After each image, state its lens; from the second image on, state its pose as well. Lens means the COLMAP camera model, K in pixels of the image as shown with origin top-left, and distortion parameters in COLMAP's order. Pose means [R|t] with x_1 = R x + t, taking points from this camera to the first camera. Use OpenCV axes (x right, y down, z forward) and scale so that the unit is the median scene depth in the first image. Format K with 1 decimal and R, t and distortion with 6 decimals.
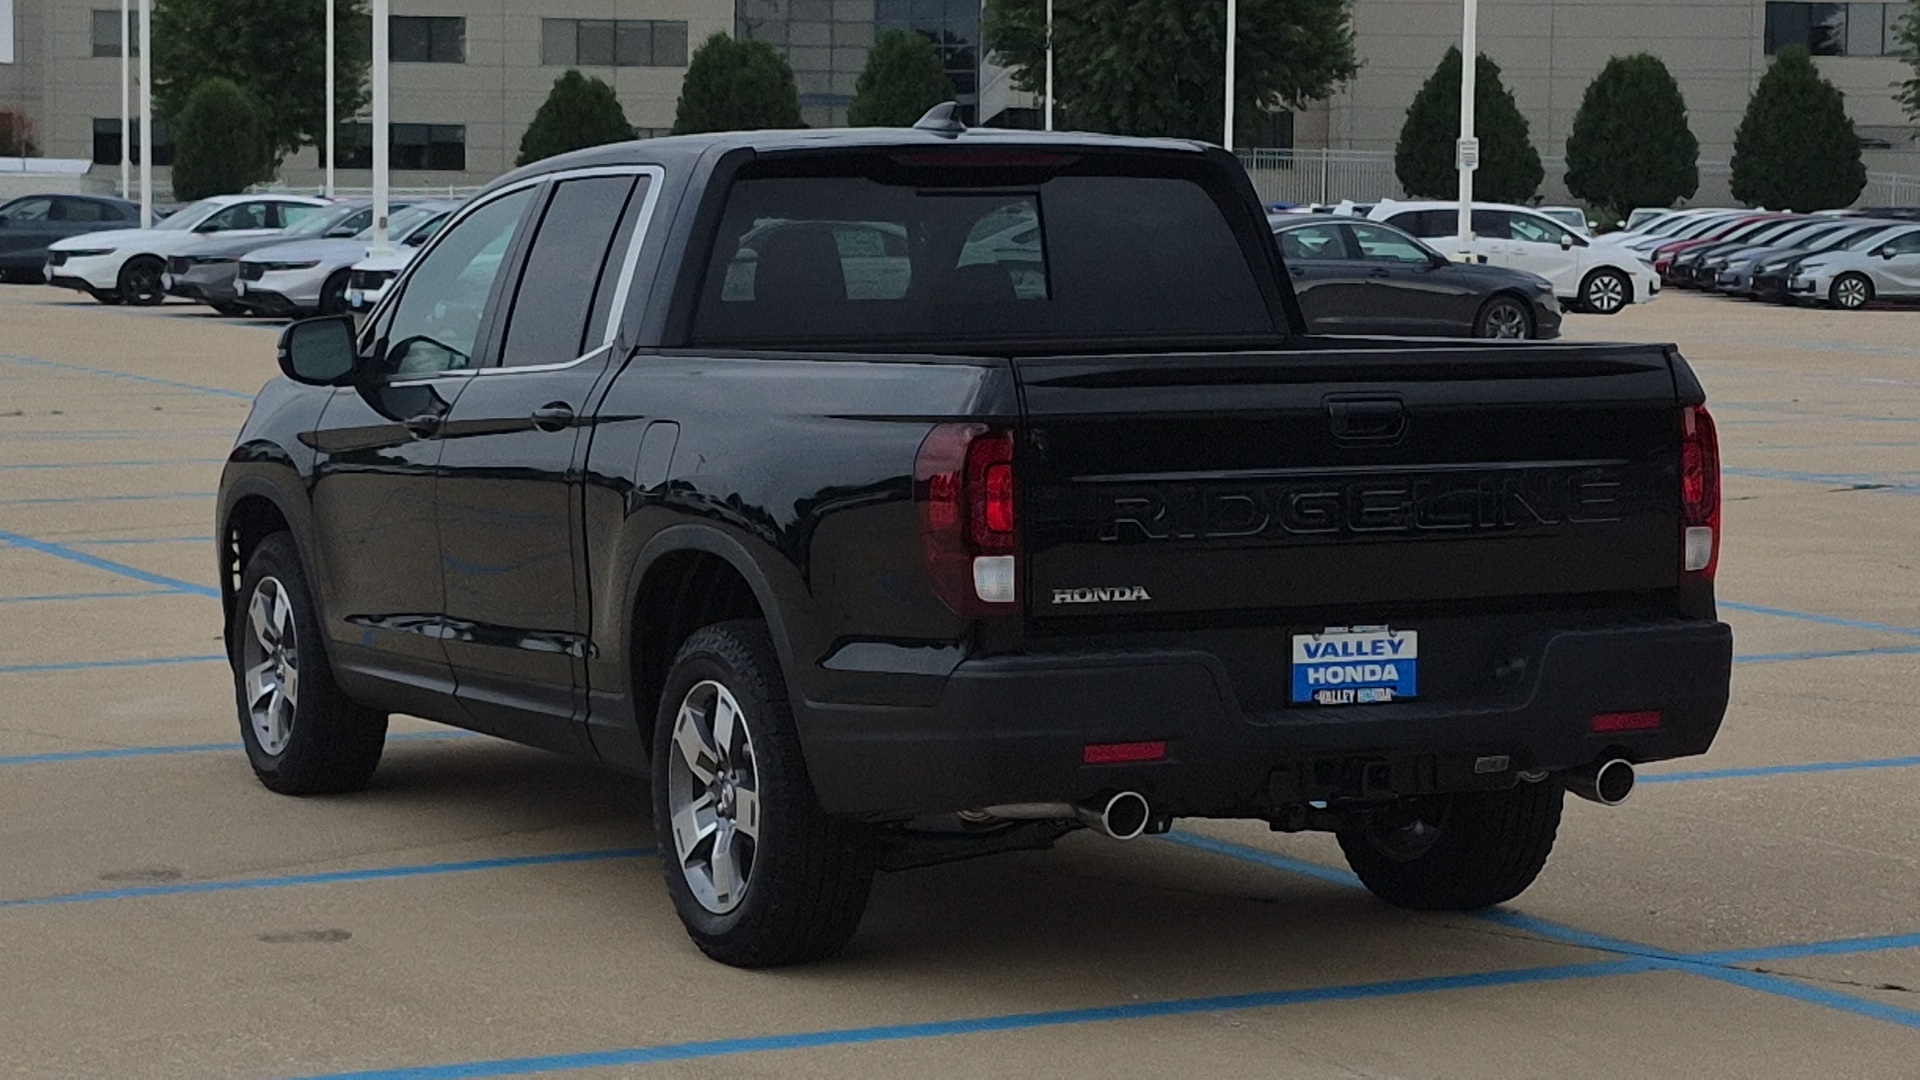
lens RADIAL K [[3991.0, 0, 940.4], [0, 3991.0, 526.2], [0, 0, 1]] dist [0.229475, 0.000000]
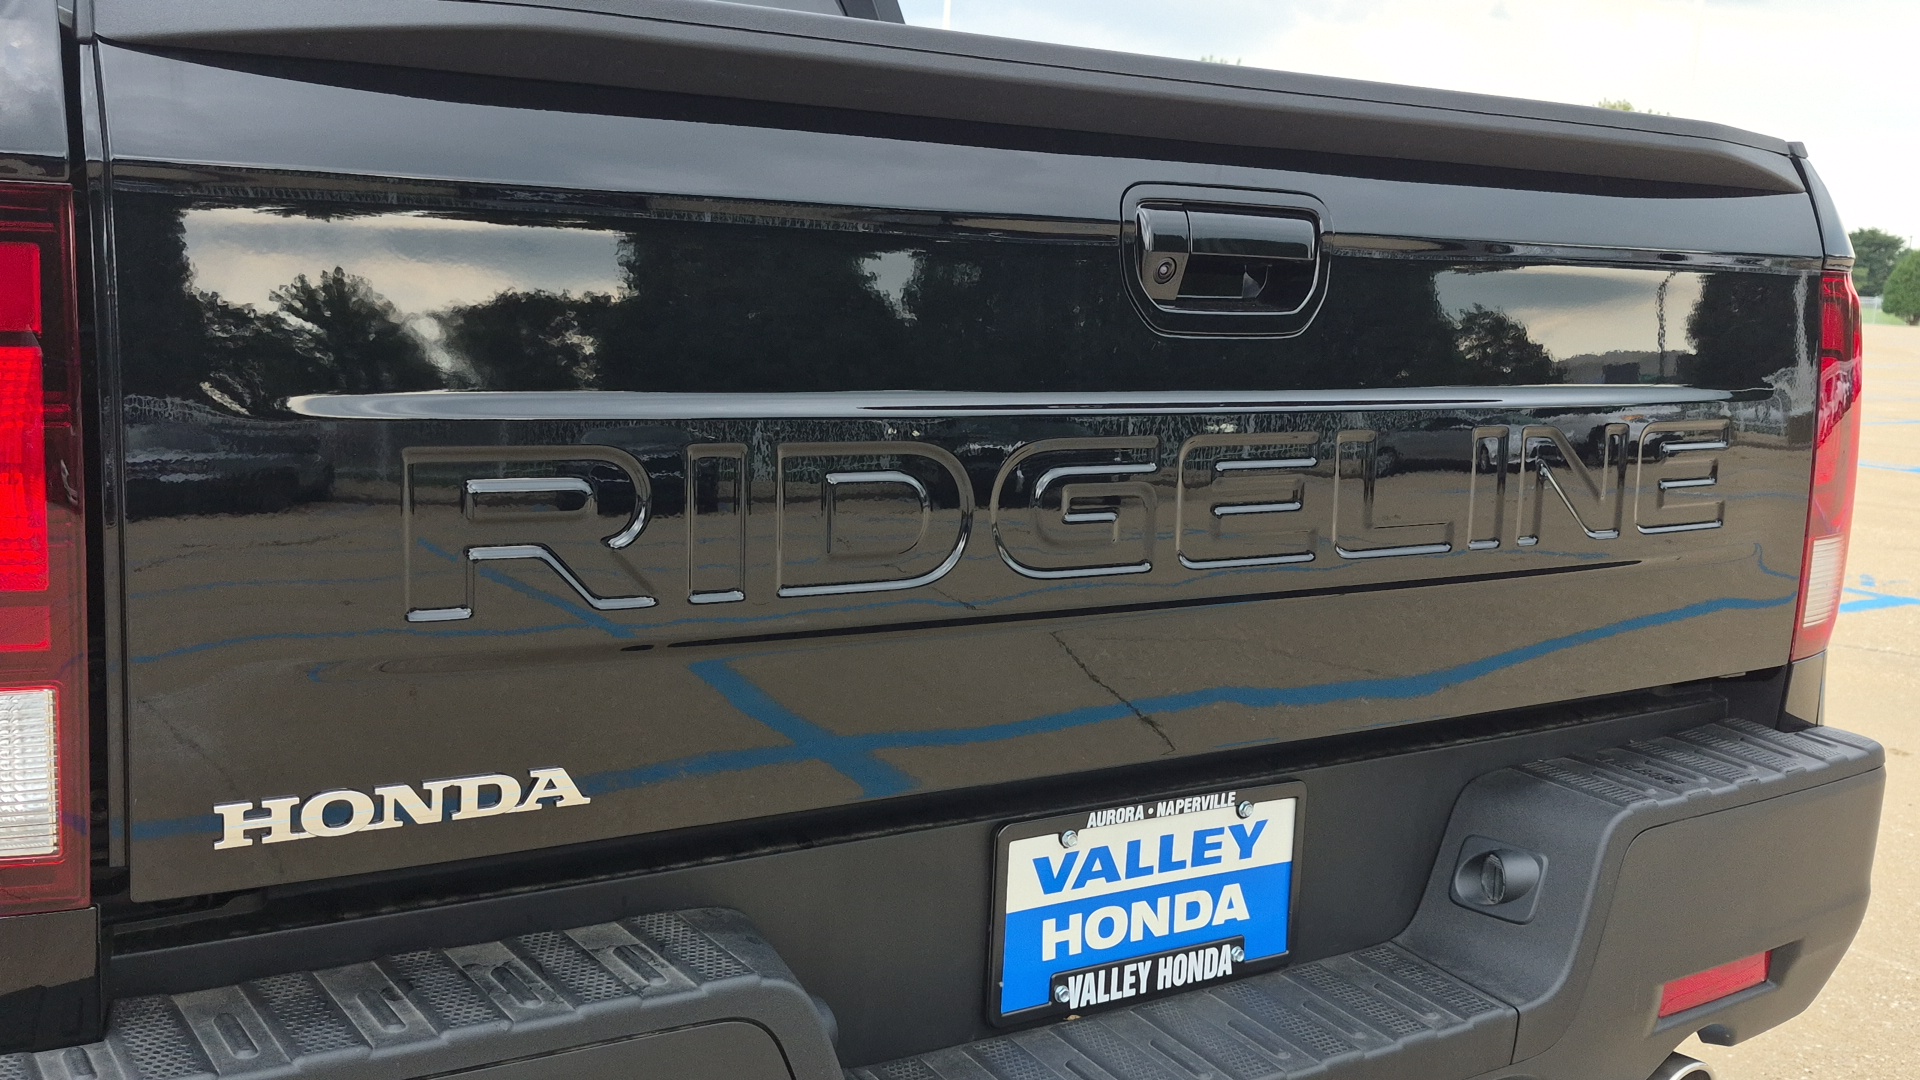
lens RADIAL K [[1863.5, 0, 941.9], [0, 1863.5, 533.9], [0, 0, 1]] dist [0.164054, 0.000000]
pose [[0.990557, 0.024550, 0.134886, 0.057492], [-0.035694, 0.996088, 0.080835, -0.014836], [-0.132374, -0.084887, 0.987558, 0.826051]]
